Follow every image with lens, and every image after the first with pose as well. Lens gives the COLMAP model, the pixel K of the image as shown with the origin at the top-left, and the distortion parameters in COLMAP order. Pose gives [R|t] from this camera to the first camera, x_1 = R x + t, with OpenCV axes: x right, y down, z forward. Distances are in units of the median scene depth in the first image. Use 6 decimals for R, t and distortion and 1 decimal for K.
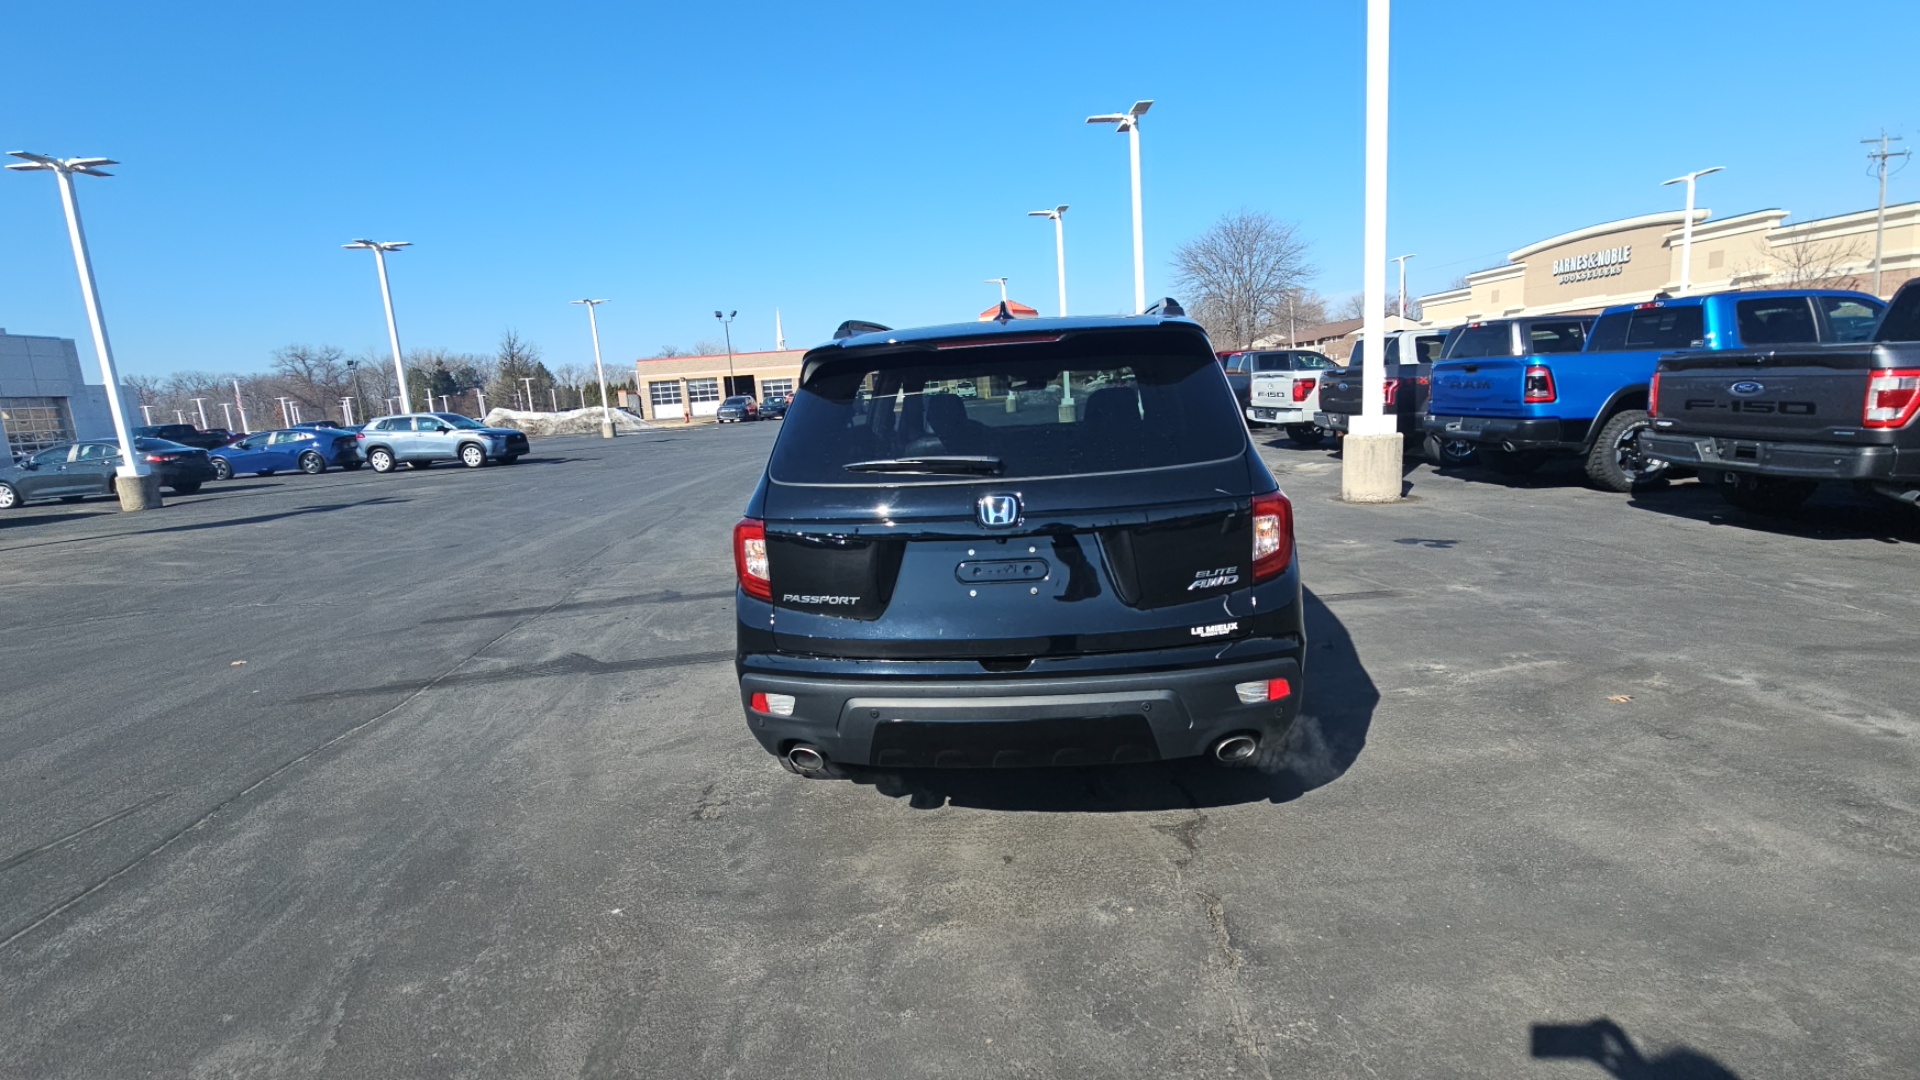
lens RADIAL K [[852.9, 0, 980.0], [0, 852.9, 541.6], [0, 0, 1]] dist [0.002062, -0.000819]
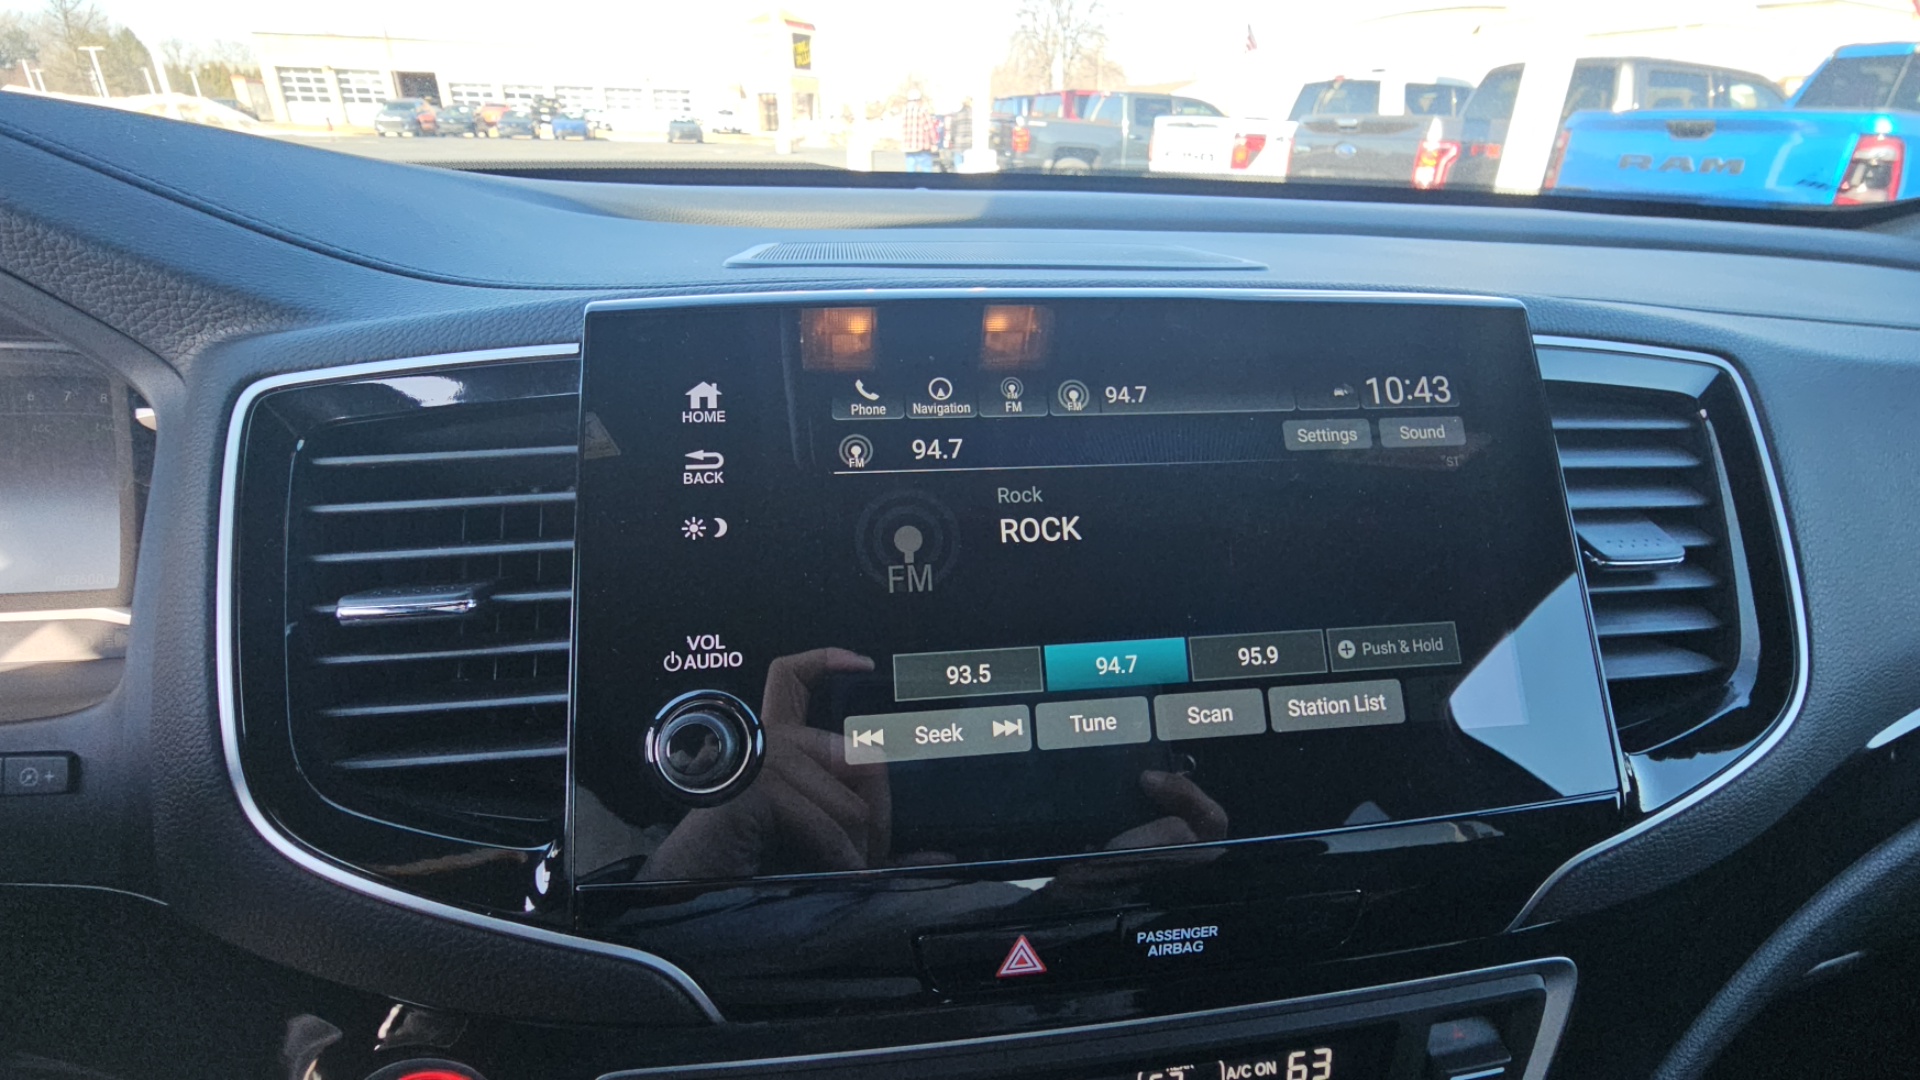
lens RADIAL K [[867.6, 0, 974.9], [0, 867.6, 539.7], [0, 0, 1]] dist [0.009591, -0.009315]
pose [[0.969558, -0.017378, 0.244245, 0.040050], [-0.045351, 0.967476, 0.248863, -0.114215], [-0.240626, -0.252364, 0.937236, 0.839074]]
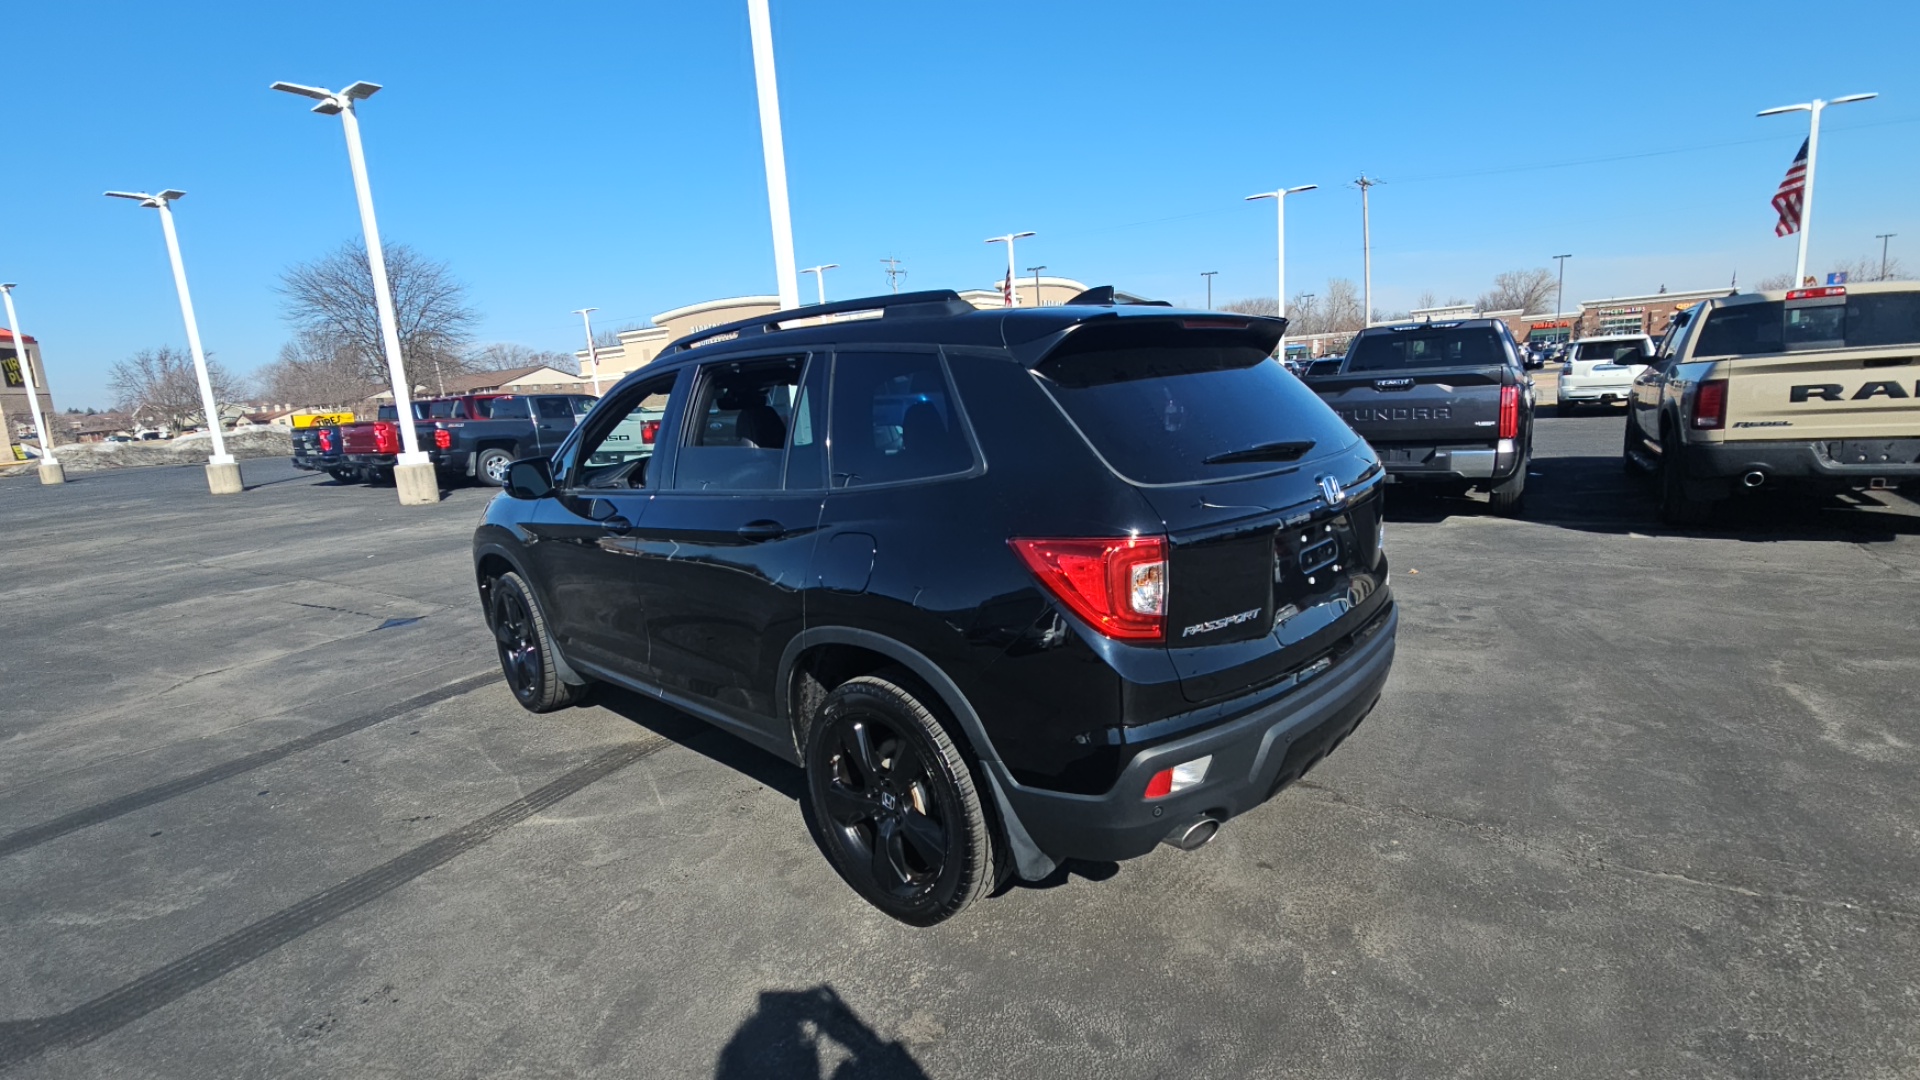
lens RADIAL K [[855.4, 0, 979.9], [0, 855.4, 541.4], [0, 0, 1]] dist [0.000361, -0.000326]
pose [[0.607815, -0.116648, 0.785464, -0.397516], [0.164371, 0.986210, 0.019265, -0.025561], [-0.776880, 0.117398, 0.618607, 0.279845]]
